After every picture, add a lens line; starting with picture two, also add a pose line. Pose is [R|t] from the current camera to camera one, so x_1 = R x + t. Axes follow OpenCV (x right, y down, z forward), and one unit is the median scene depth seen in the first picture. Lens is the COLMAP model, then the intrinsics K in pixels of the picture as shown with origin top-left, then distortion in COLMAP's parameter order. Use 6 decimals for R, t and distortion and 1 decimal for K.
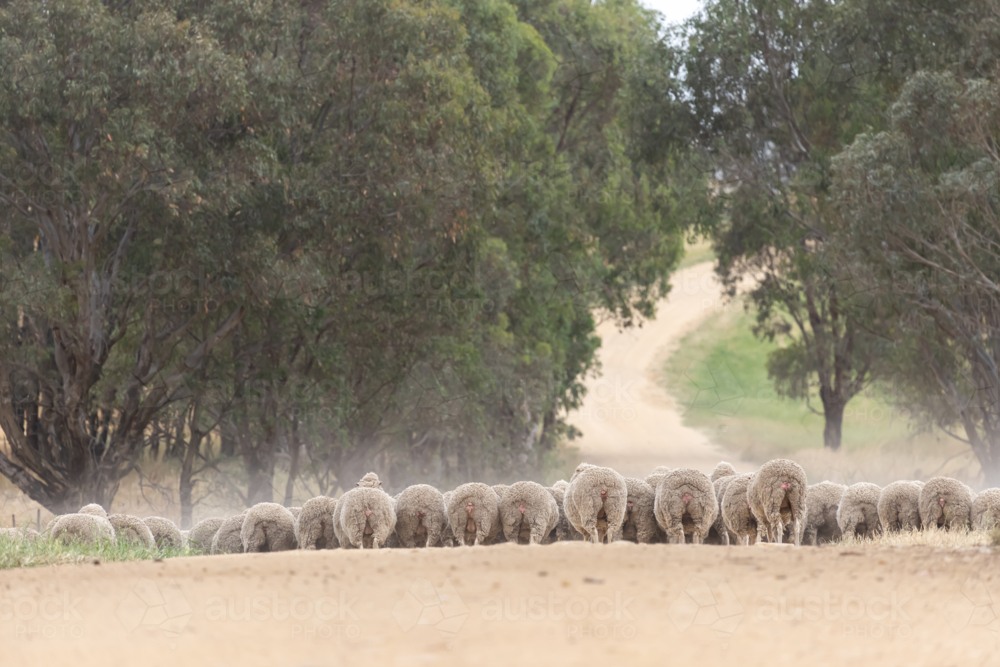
lens RADIAL K [[454.9, 0, 500.0], [0, 454.9, 333.5], [0, 0, 1]] dist [0.008091, -0.000742]
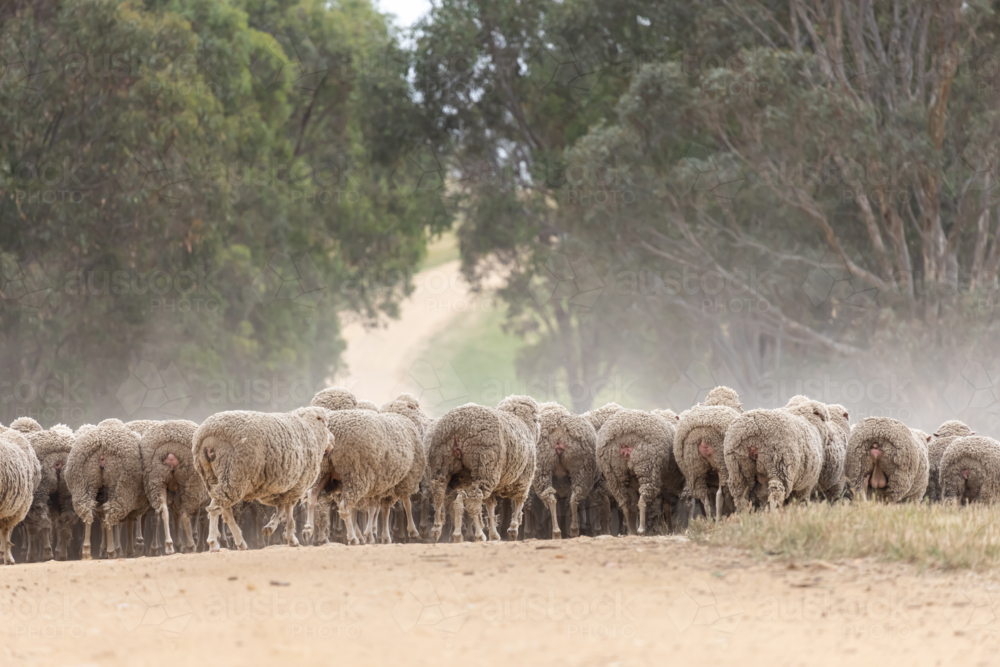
lens RADIAL K [[462.6, 0, 500.0], [0, 462.6, 333.5], [0, 0, 1]] dist [-0.001469, 0.007905]
pose [[0.999407, -0.033812, -0.006478, 0.576284], [0.033784, 0.999419, -0.004452, 0.009986], [0.006625, 0.004231, 0.999969, -0.015754]]
